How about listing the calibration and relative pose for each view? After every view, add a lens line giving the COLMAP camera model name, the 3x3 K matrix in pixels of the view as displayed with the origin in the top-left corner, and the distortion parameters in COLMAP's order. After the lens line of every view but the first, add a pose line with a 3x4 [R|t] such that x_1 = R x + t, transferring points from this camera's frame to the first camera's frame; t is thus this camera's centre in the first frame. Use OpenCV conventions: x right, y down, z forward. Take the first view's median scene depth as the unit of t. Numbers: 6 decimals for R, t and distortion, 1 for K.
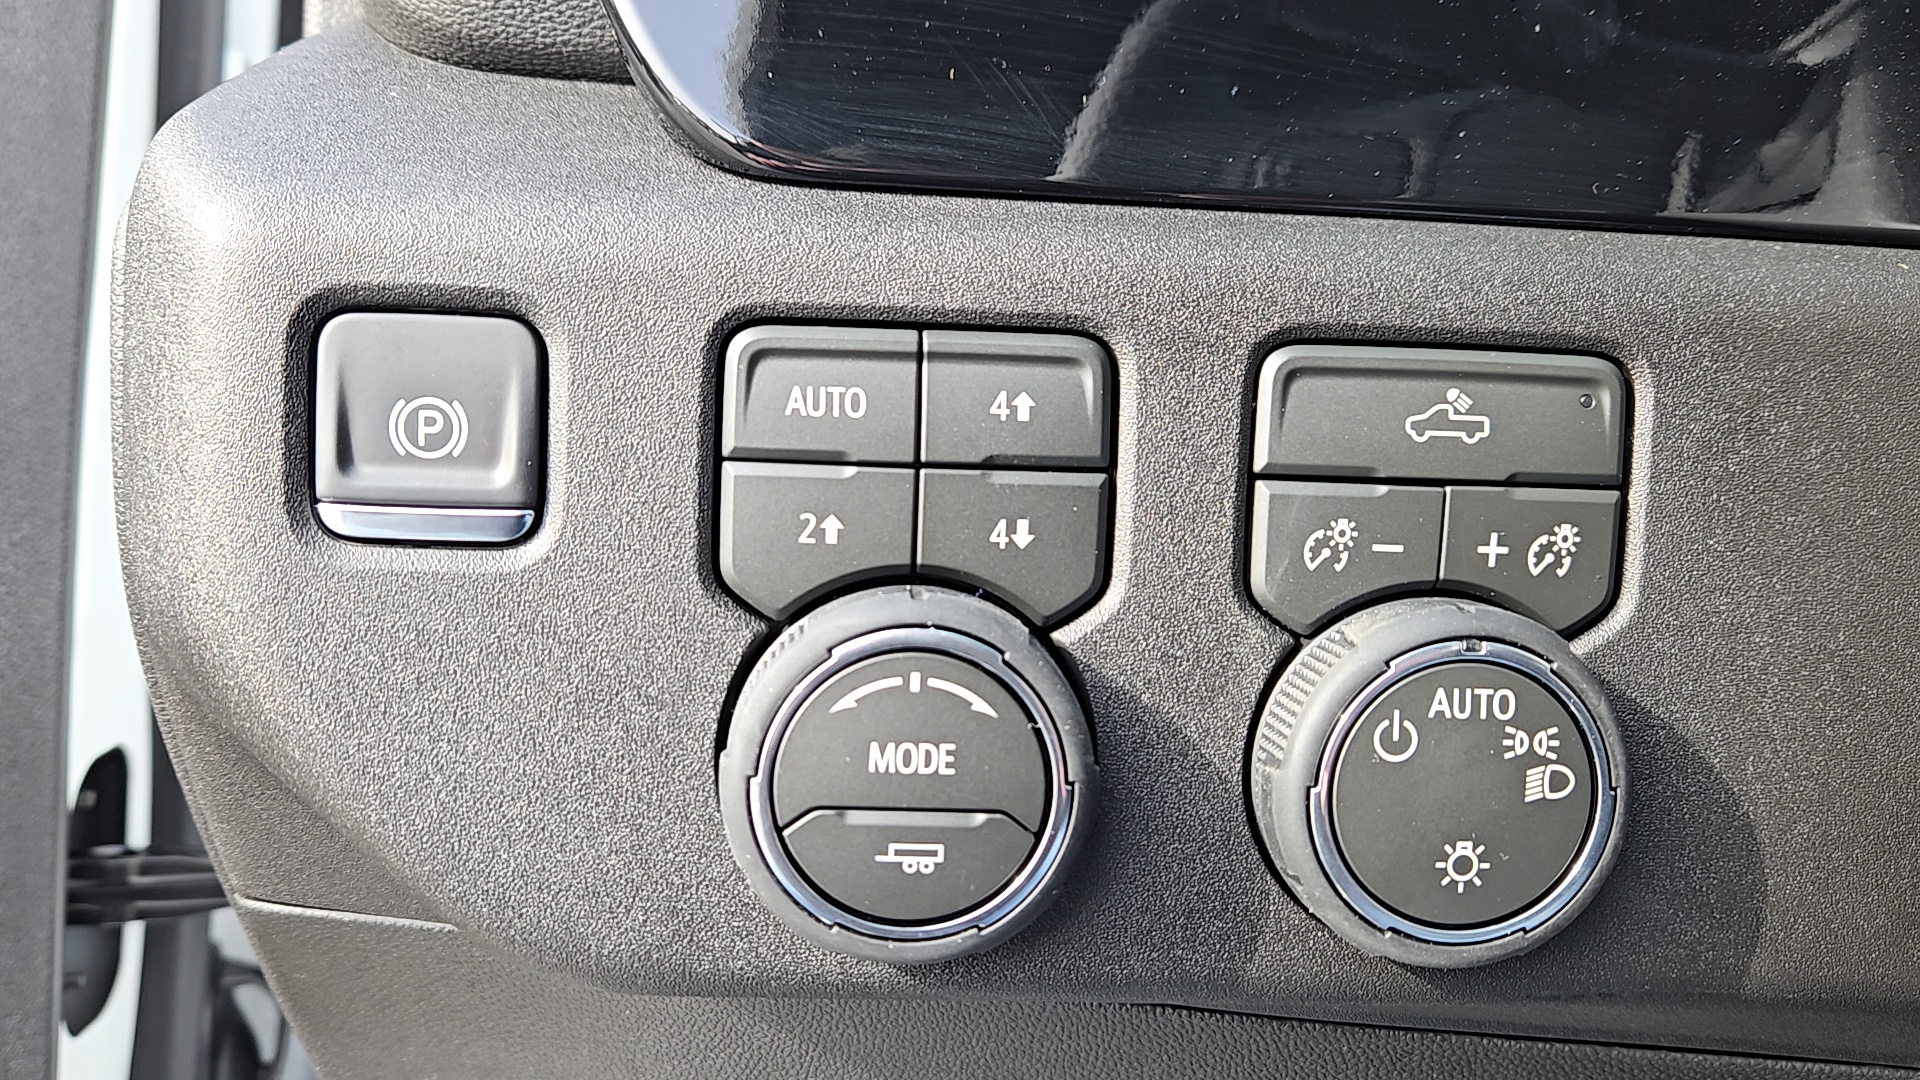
lens RADIAL K [[1587.0, 0, 953.8], [0, 1587.0, 536.3], [0, 0, 1]] dist [0.006344, -0.020281]
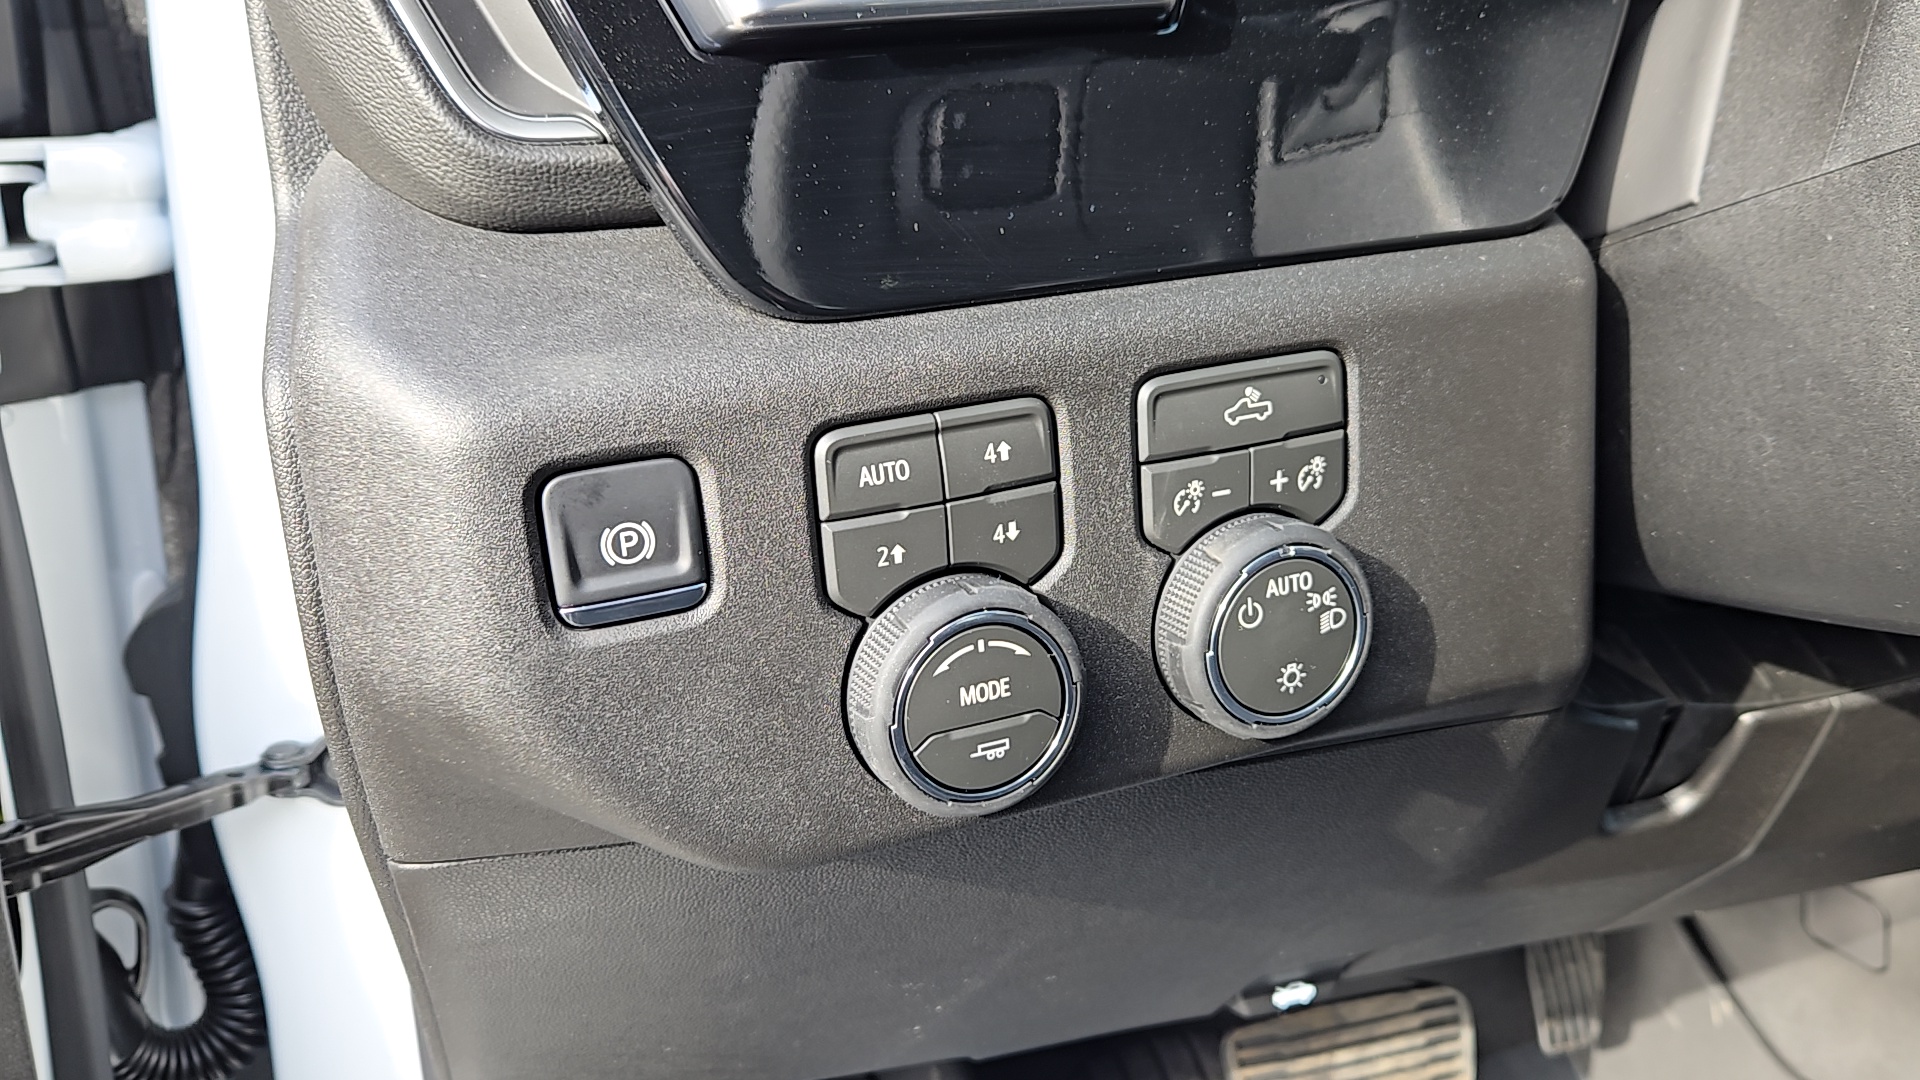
lens RADIAL K [[1587.0, 0, 953.8], [0, 1587.0, 536.3], [0, 0, 1]] dist [0.006344, -0.020281]
pose [[0.942994, -0.190968, 0.272570, -0.434937], [0.137509, 0.969383, 0.203438, -0.320527], [-0.303075, -0.154360, 0.940382, -0.434794]]
